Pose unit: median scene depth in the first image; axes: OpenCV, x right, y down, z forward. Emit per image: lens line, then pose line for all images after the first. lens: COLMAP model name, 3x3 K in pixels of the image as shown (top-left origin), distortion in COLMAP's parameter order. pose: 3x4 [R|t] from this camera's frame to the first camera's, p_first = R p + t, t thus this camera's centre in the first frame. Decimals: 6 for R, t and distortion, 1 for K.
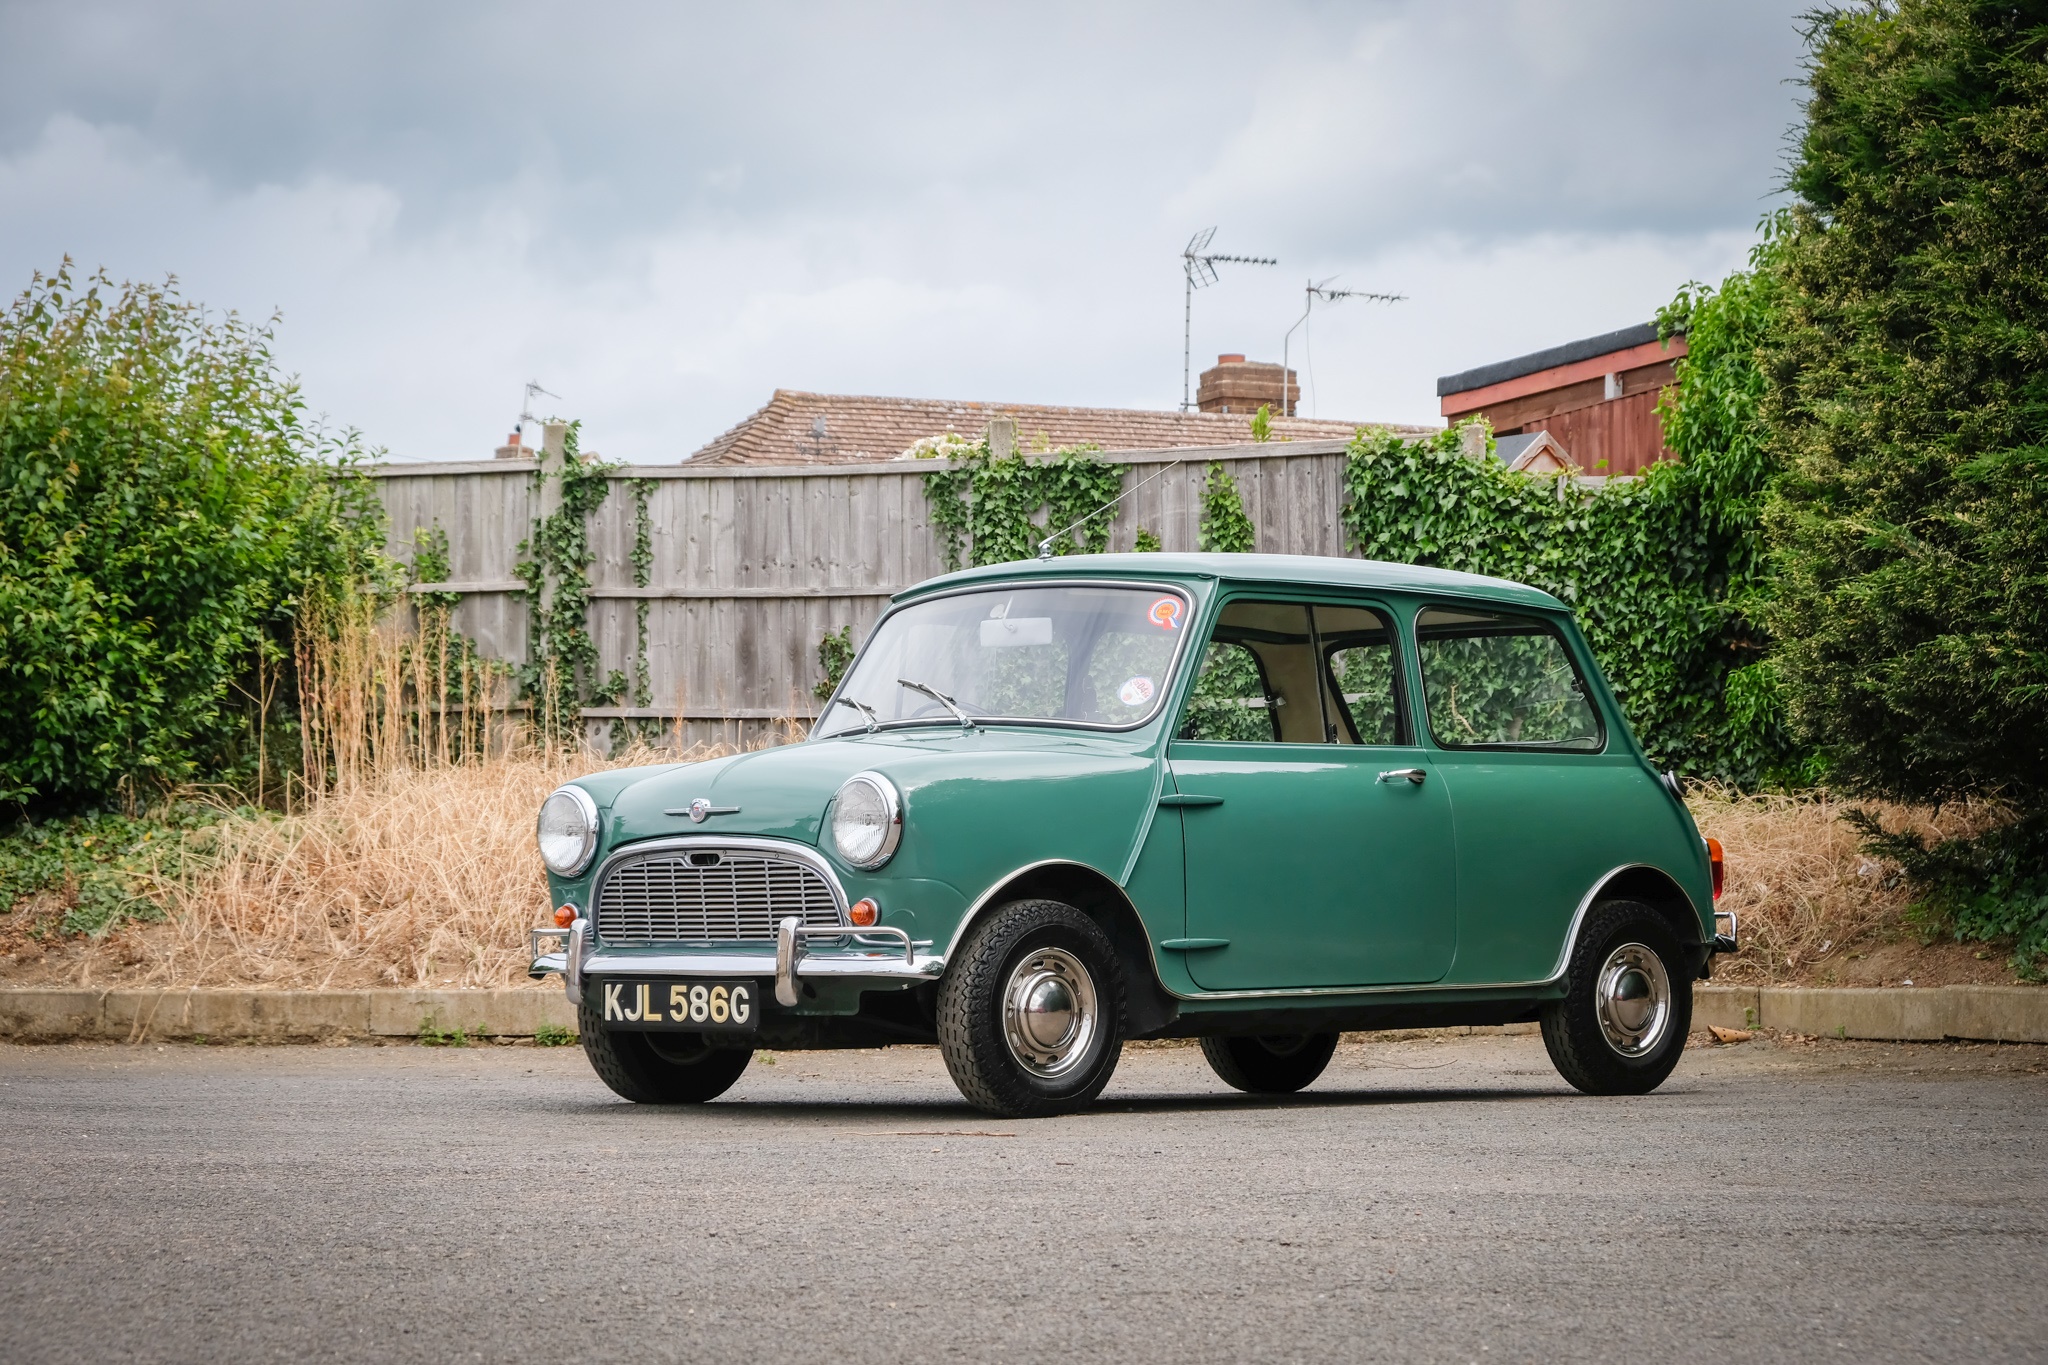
lens RADIAL K [[4832.3, 0, 1191.8], [0, 4832.3, 733.5], [0, 0, 1]] dist [0.001407, 0.587704]
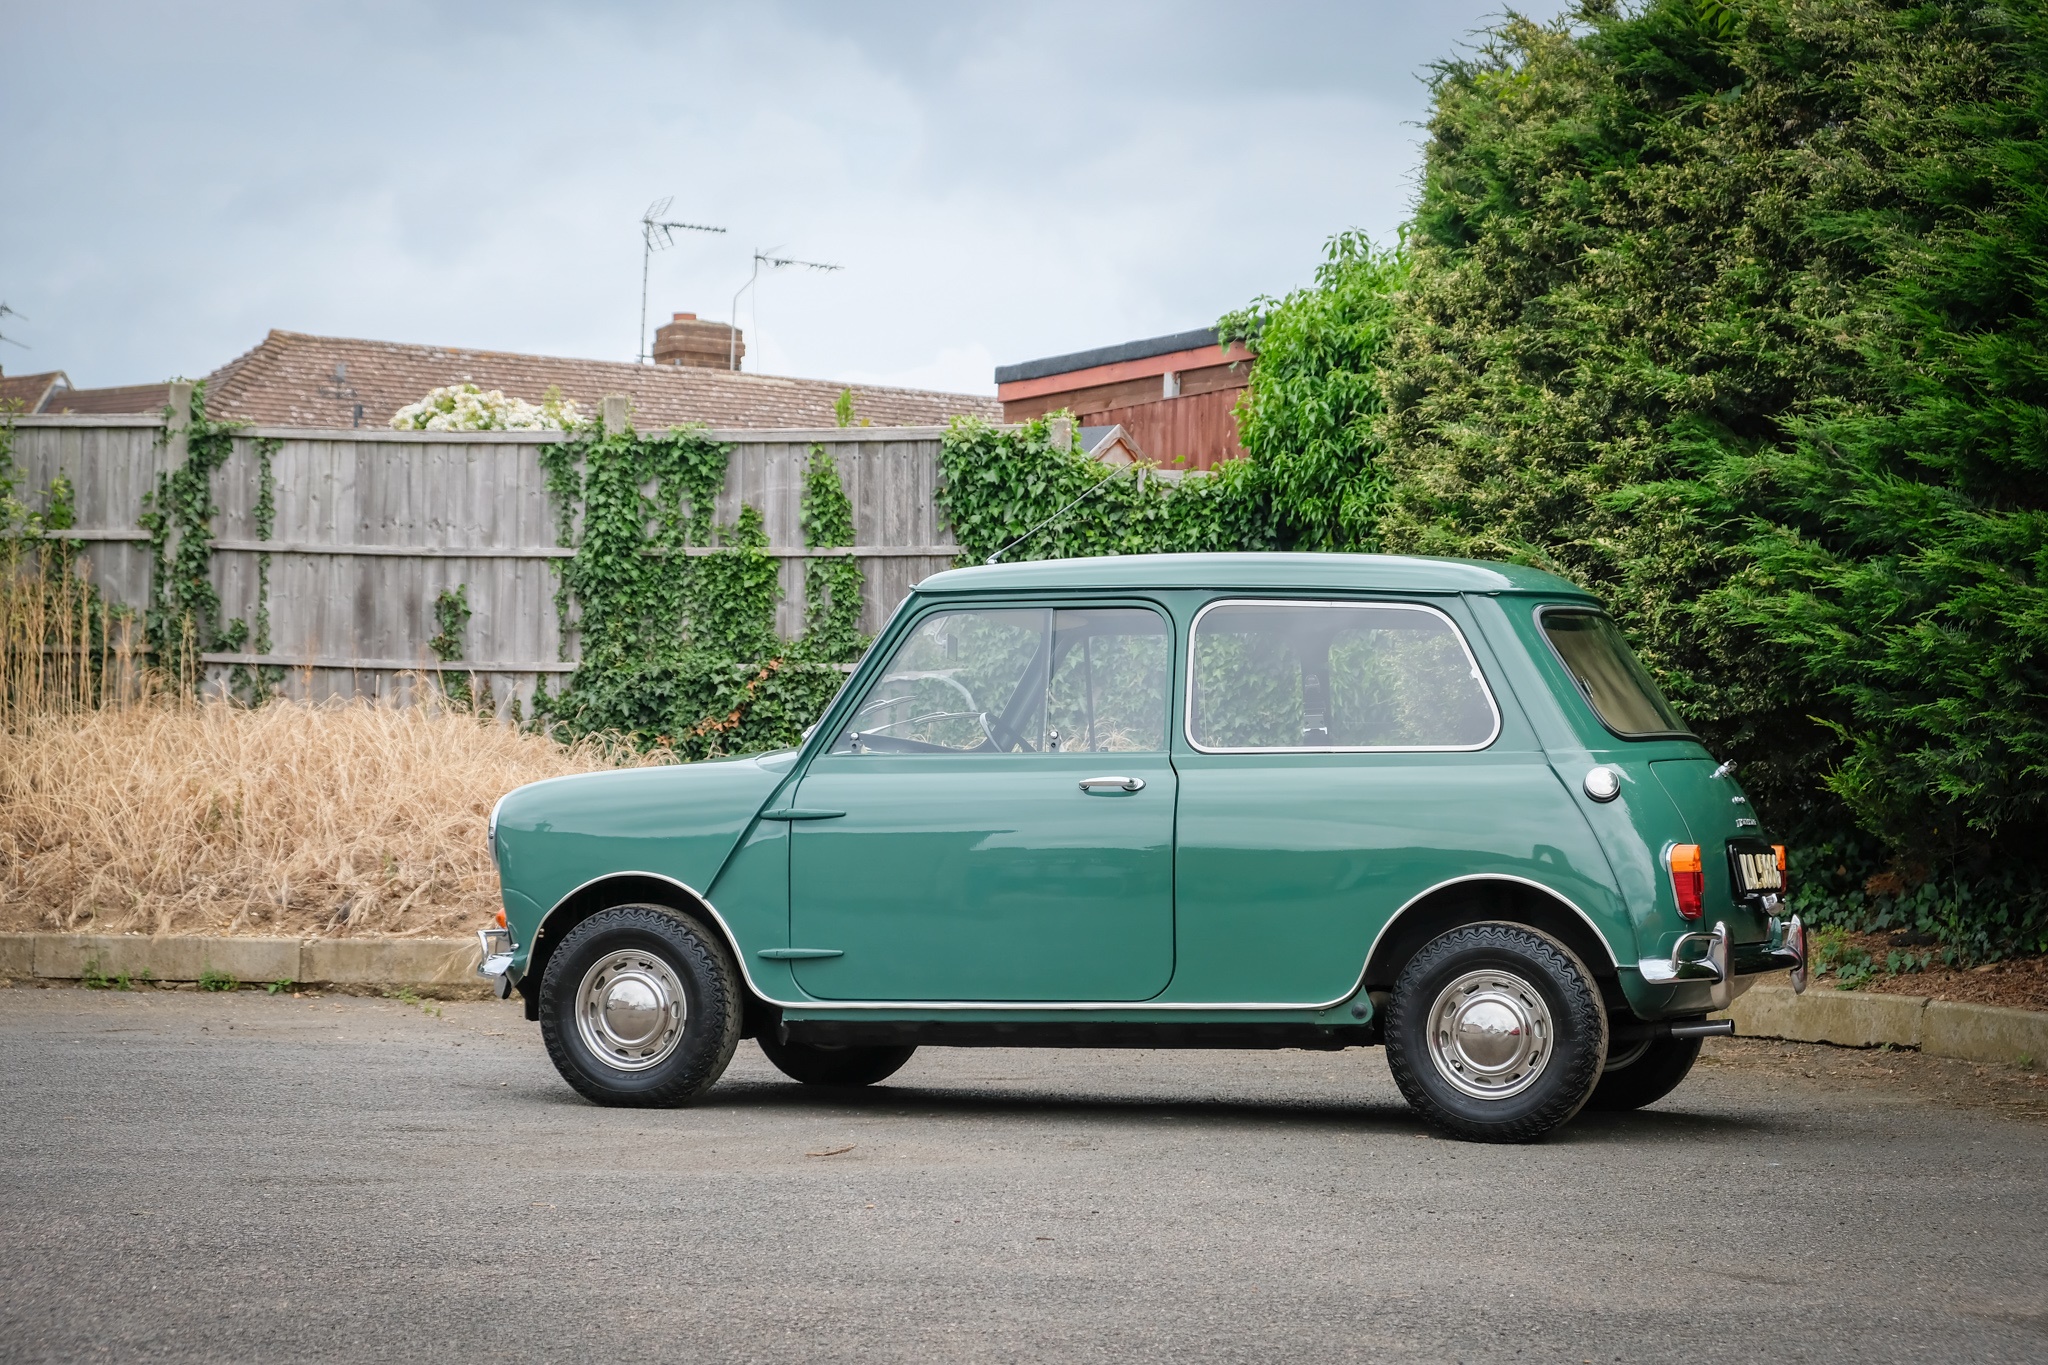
lens RADIAL K [[4215.7, 0, 1241.5], [0, 4215.7, 768.8], [0, 0, 1]] dist [-0.090920, 0.907740]
pose [[0.986990, 0.023881, 0.158999, -0.050298], [-0.028712, 0.999191, 0.028157, -0.013146], [-0.158198, -0.032356, 0.986877, 0.057881]]
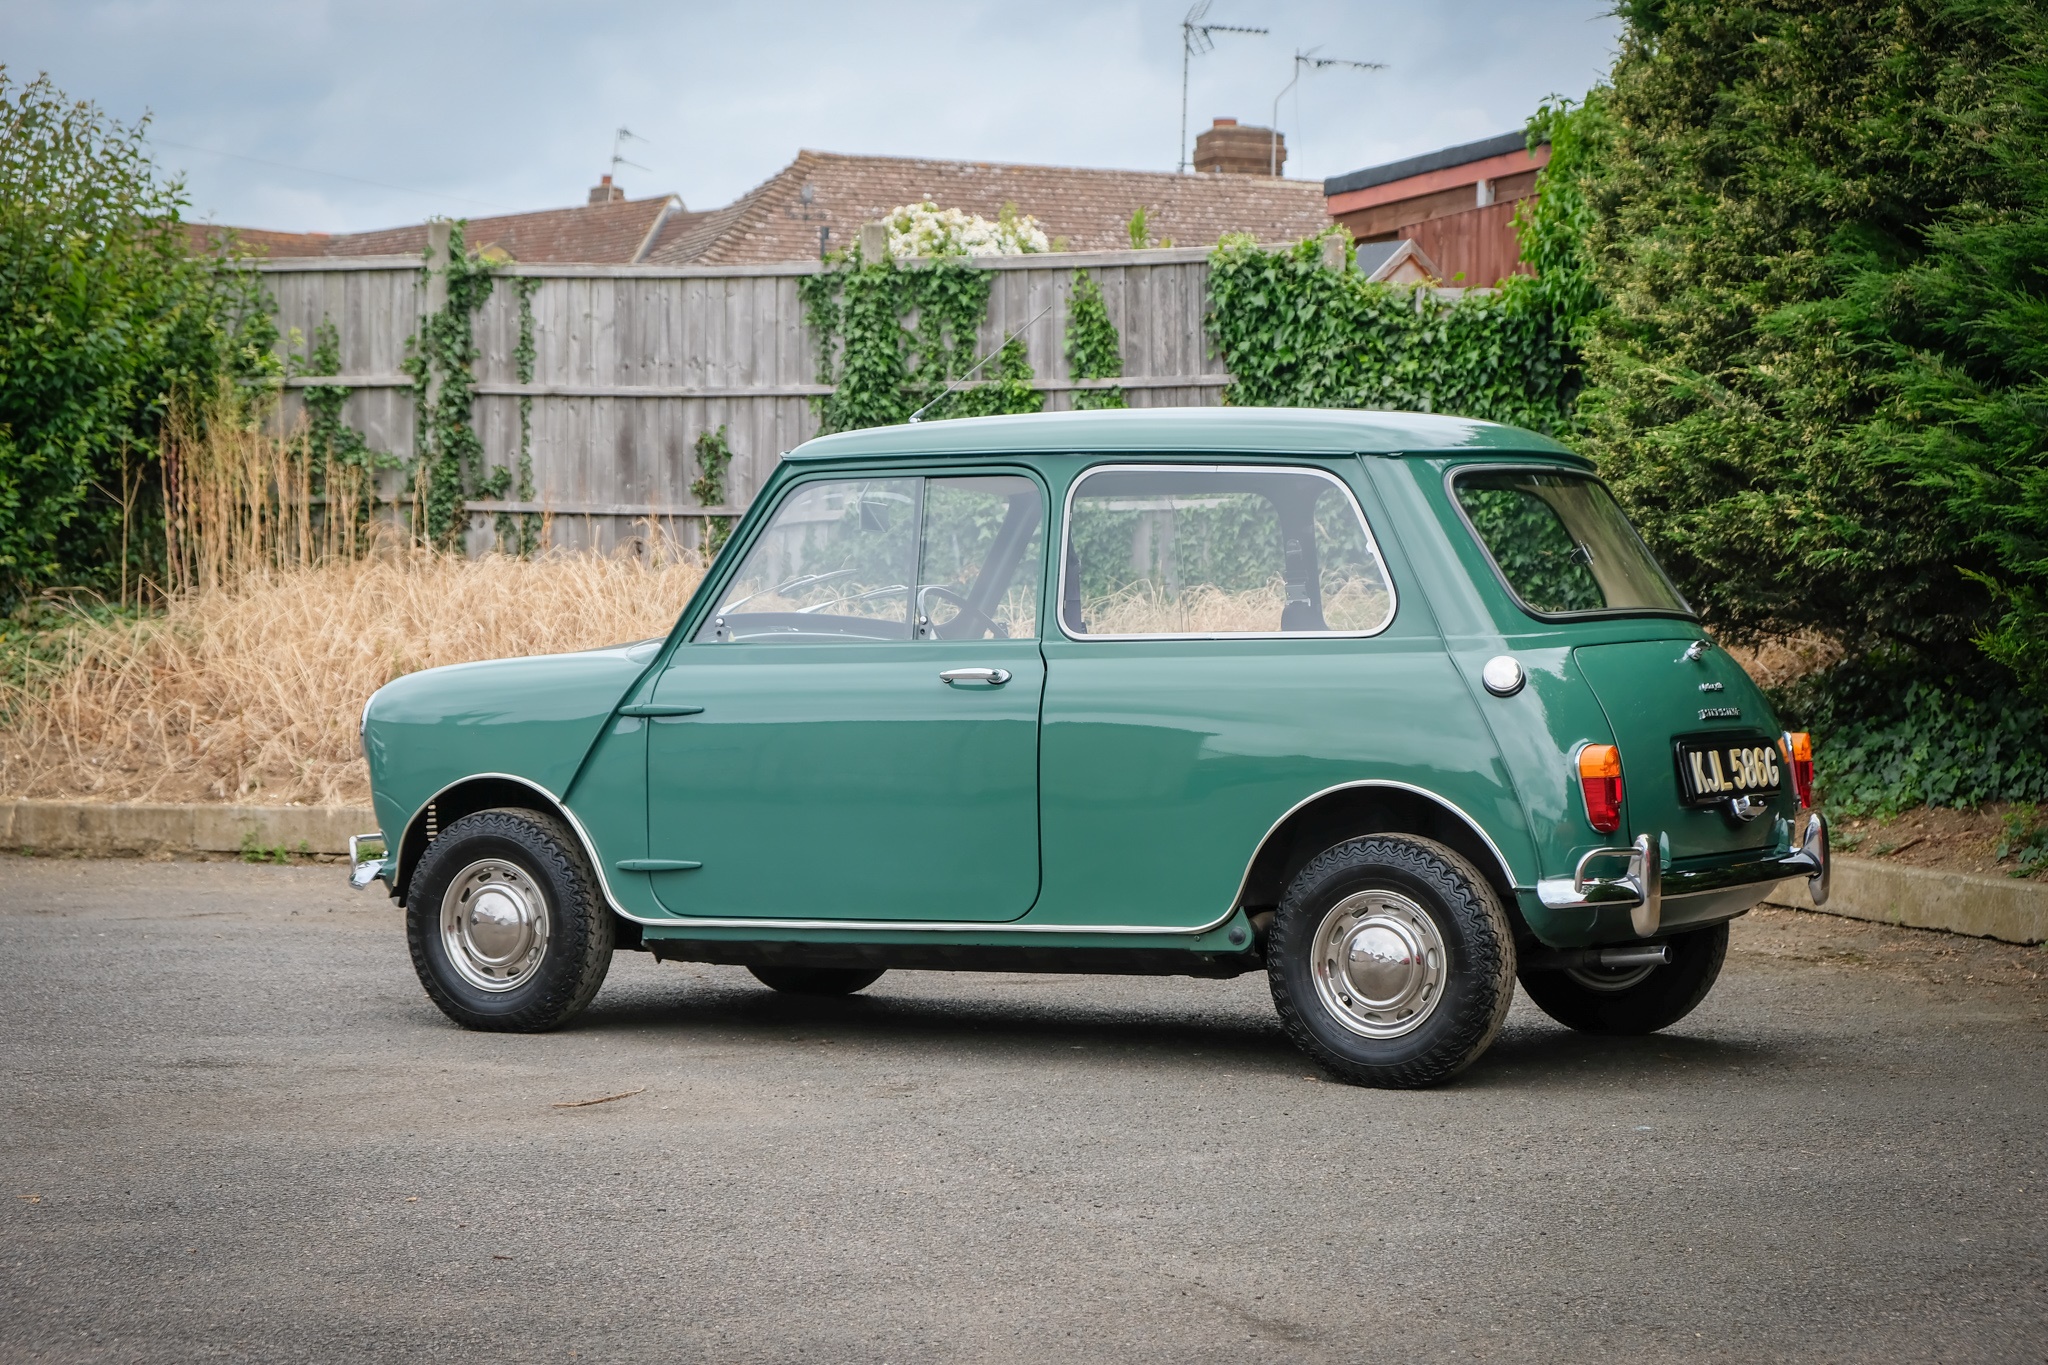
lens RADIAL K [[4259.9, 0, 1160.9], [0, 4259.9, 713.8], [0, 0, 1]] dist [-0.026285, 0.475284]
pose [[0.999753, 0.011749, -0.018868, 0.040242], [-0.010490, 0.997796, 0.065525, -0.022224], [0.019596, -0.065311, 0.997673, 0.106664]]
